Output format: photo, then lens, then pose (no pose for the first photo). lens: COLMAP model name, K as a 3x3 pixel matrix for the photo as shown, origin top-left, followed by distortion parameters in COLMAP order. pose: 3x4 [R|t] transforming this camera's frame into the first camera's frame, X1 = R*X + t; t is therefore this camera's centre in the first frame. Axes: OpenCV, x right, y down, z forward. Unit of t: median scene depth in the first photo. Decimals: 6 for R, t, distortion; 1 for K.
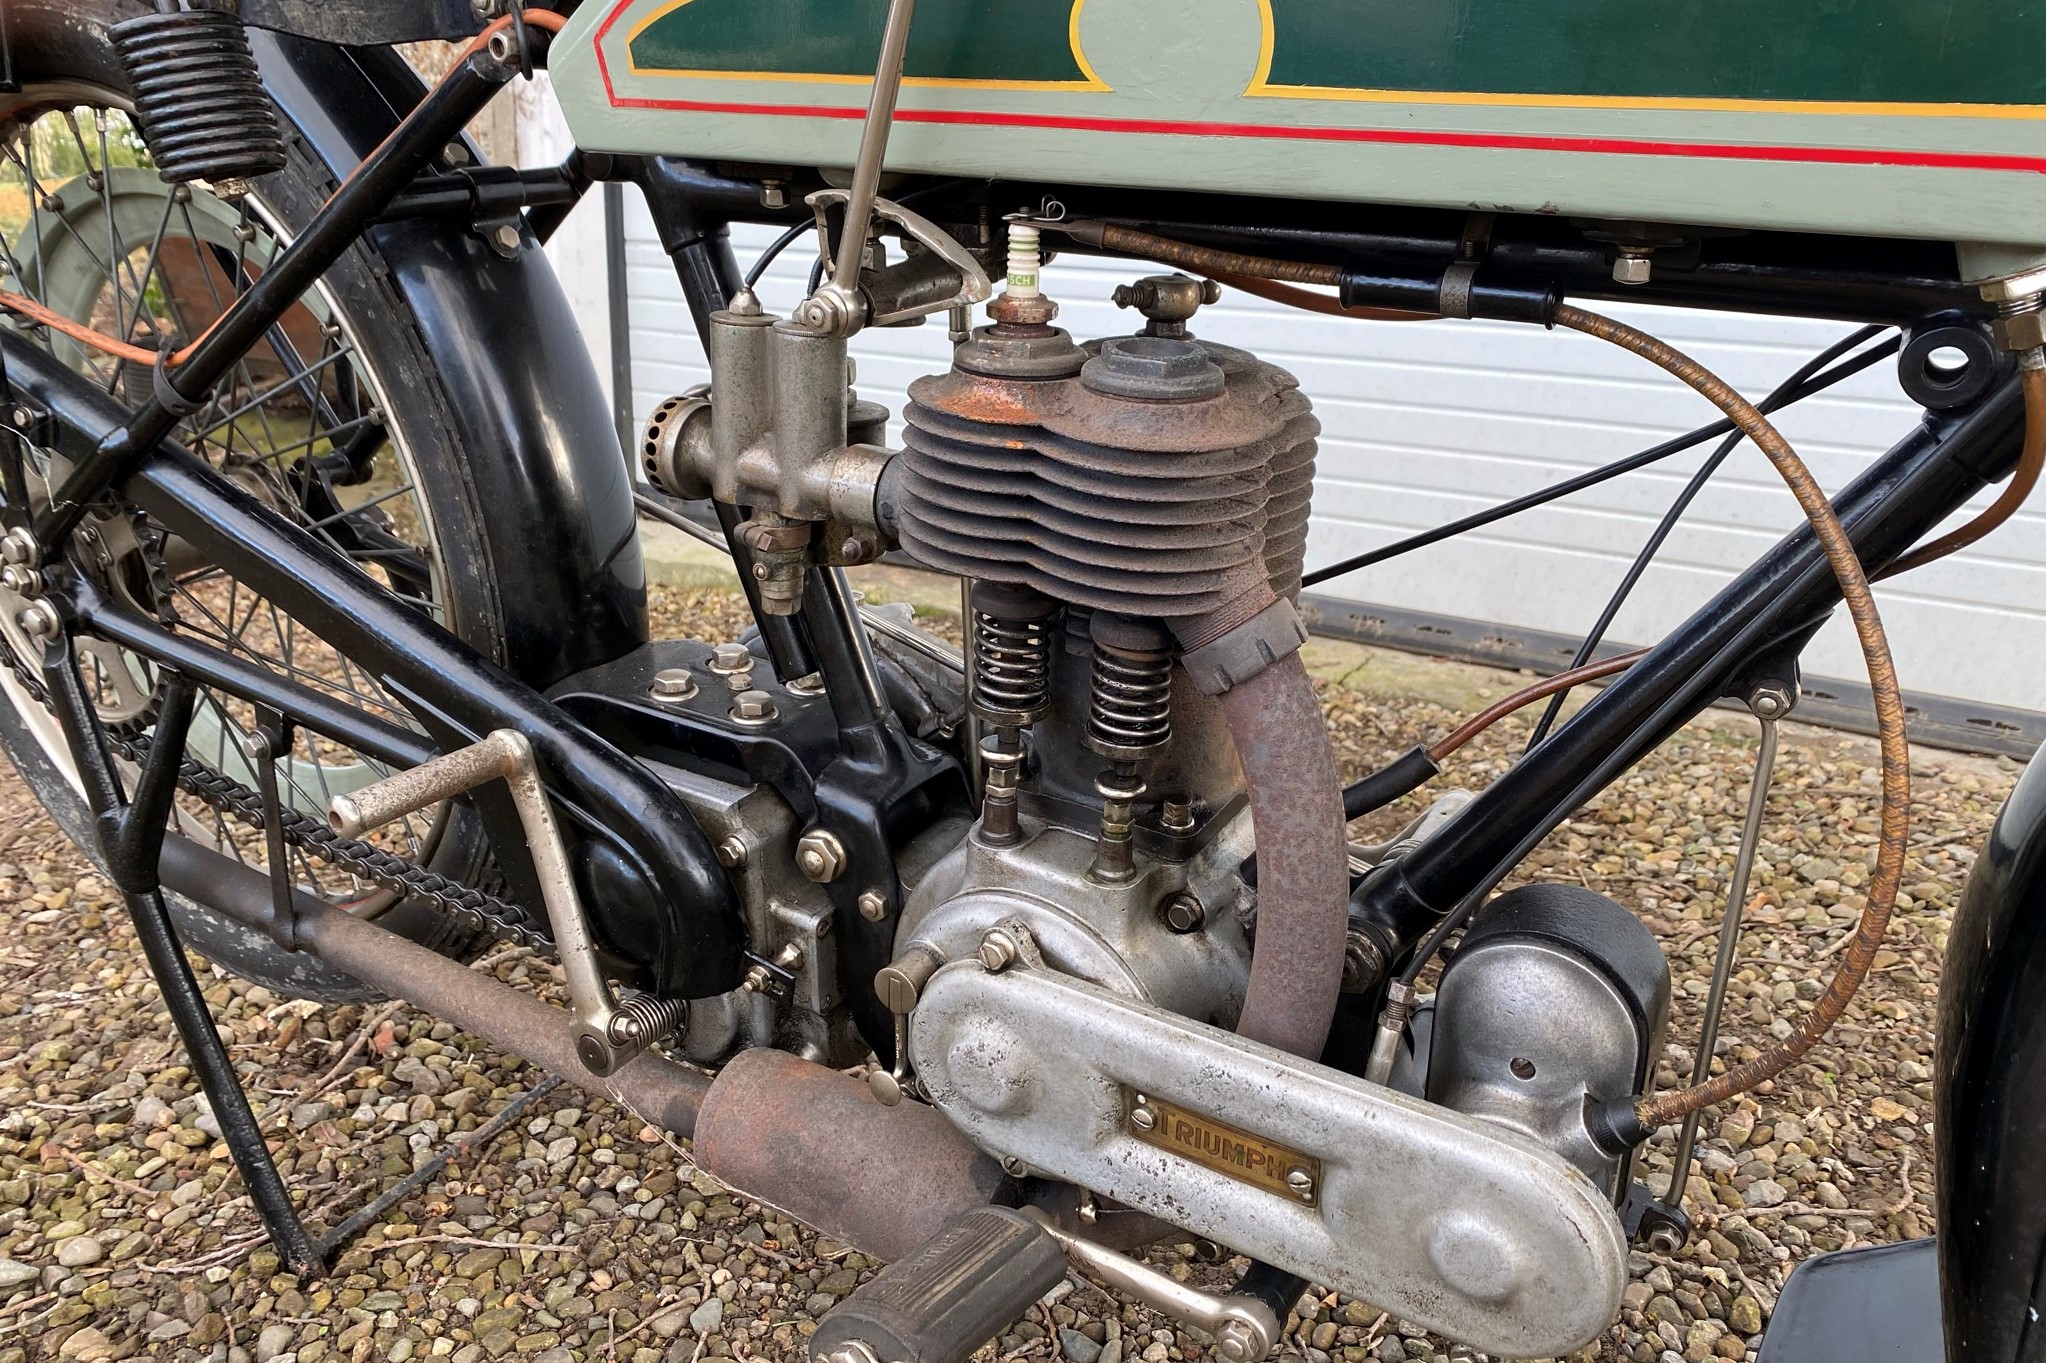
lens RADIAL K [[1600.6, 0, 1032.2], [0, 1600.6, 688.6], [0, 0, 1]] dist [0.015241, -0.017682]
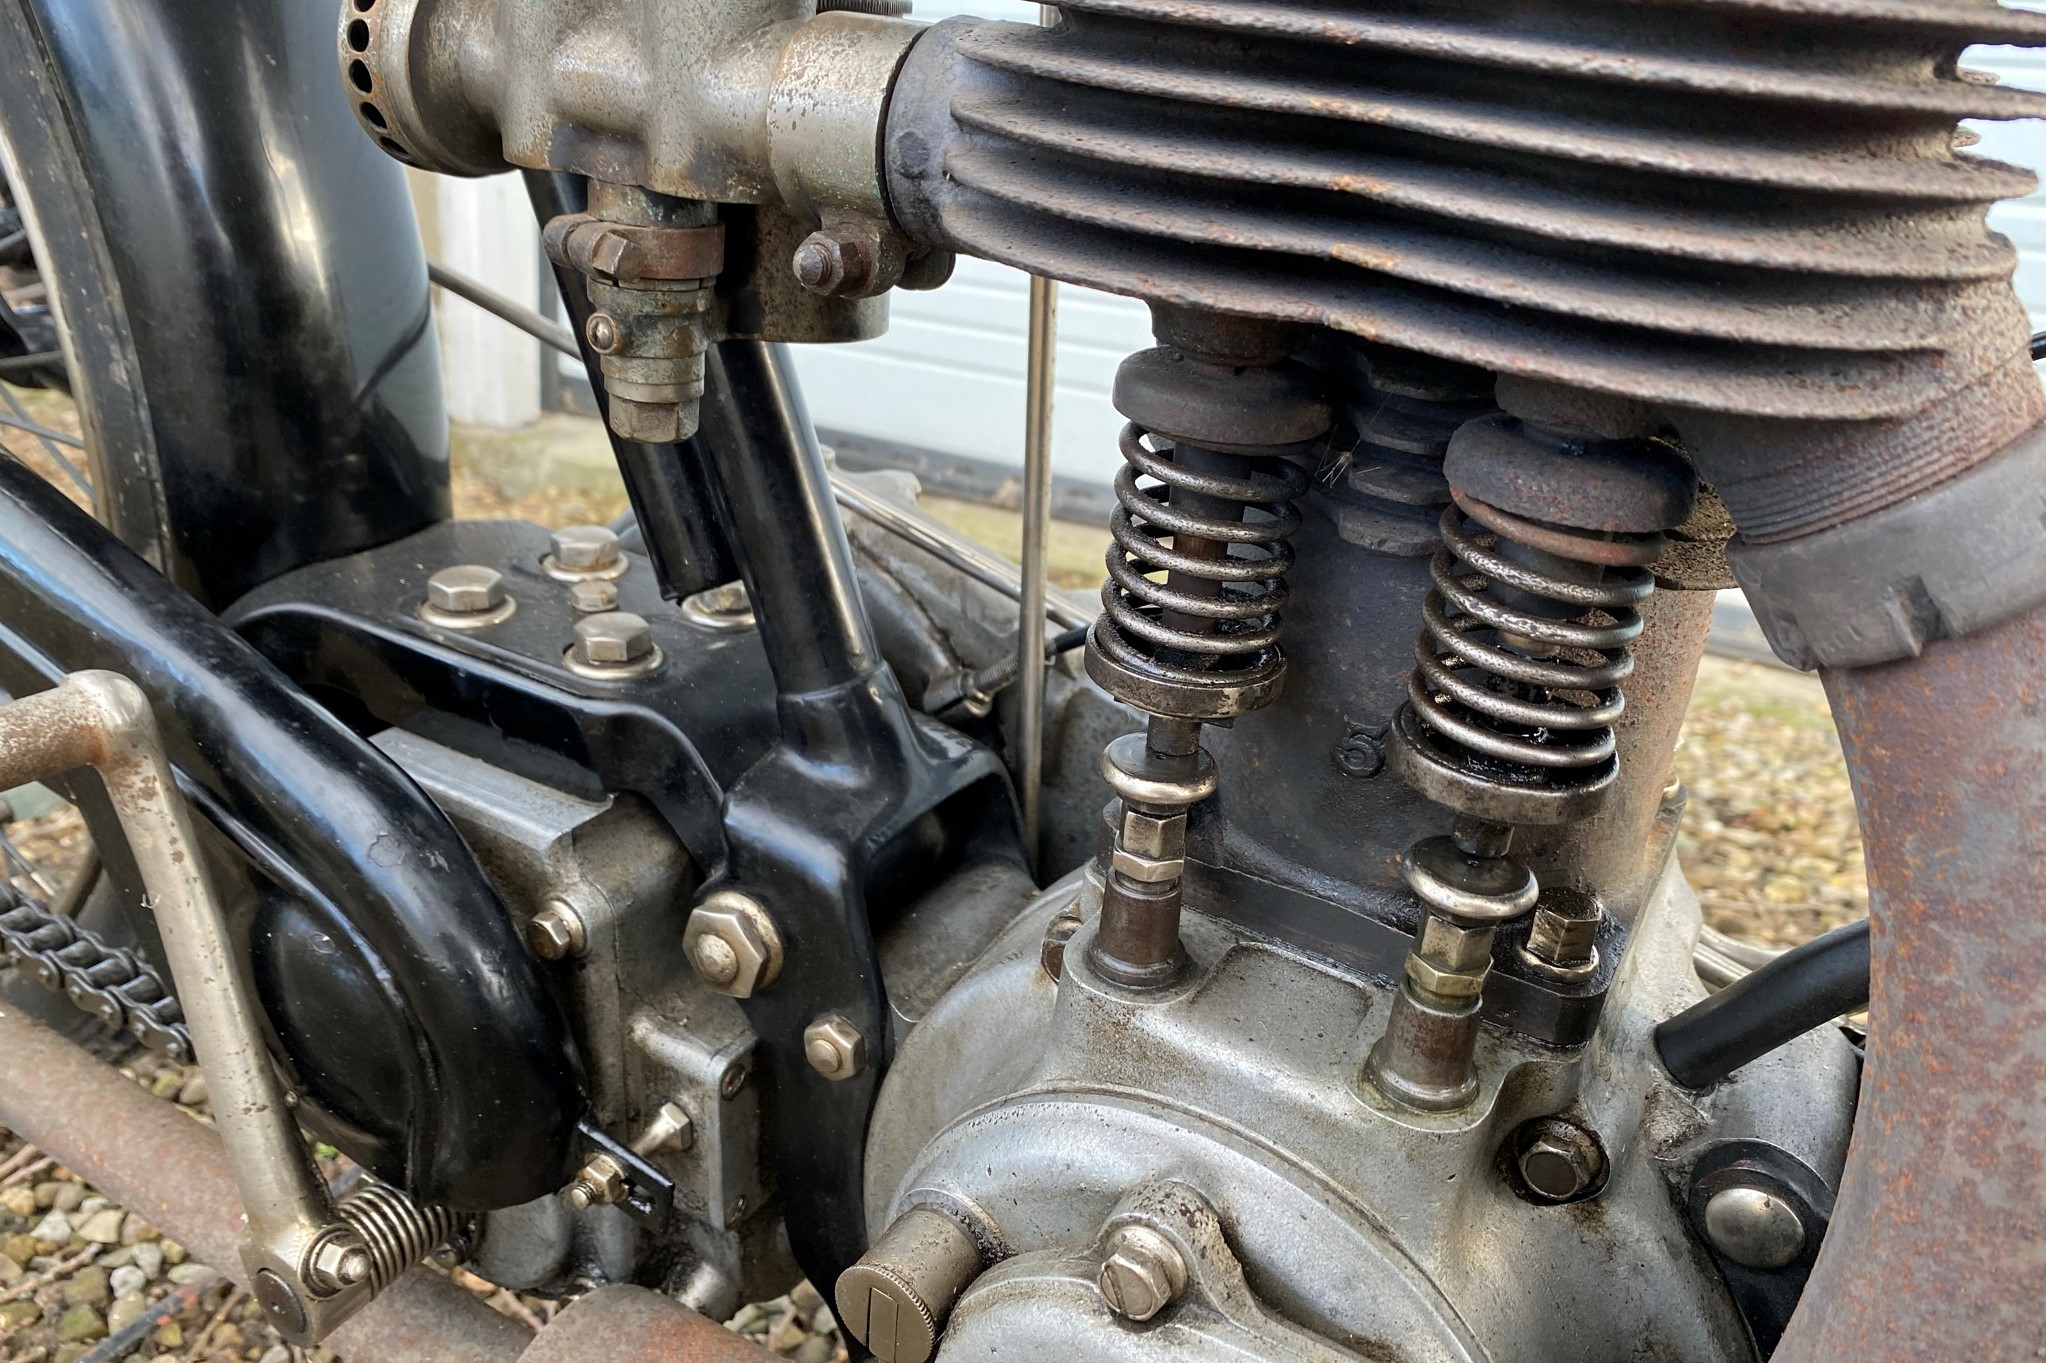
lens RADIAL K [[1600.6, 0, 1006.3], [0, 1600.6, 670.8], [0, 0, 1]] dist [0.015241, -0.017682]
pose [[0.999196, 0.037656, 0.013773, -0.055257], [-0.037979, 0.998992, 0.023943, 0.002862], [-0.012858, -0.024447, 0.999618, 0.489997]]
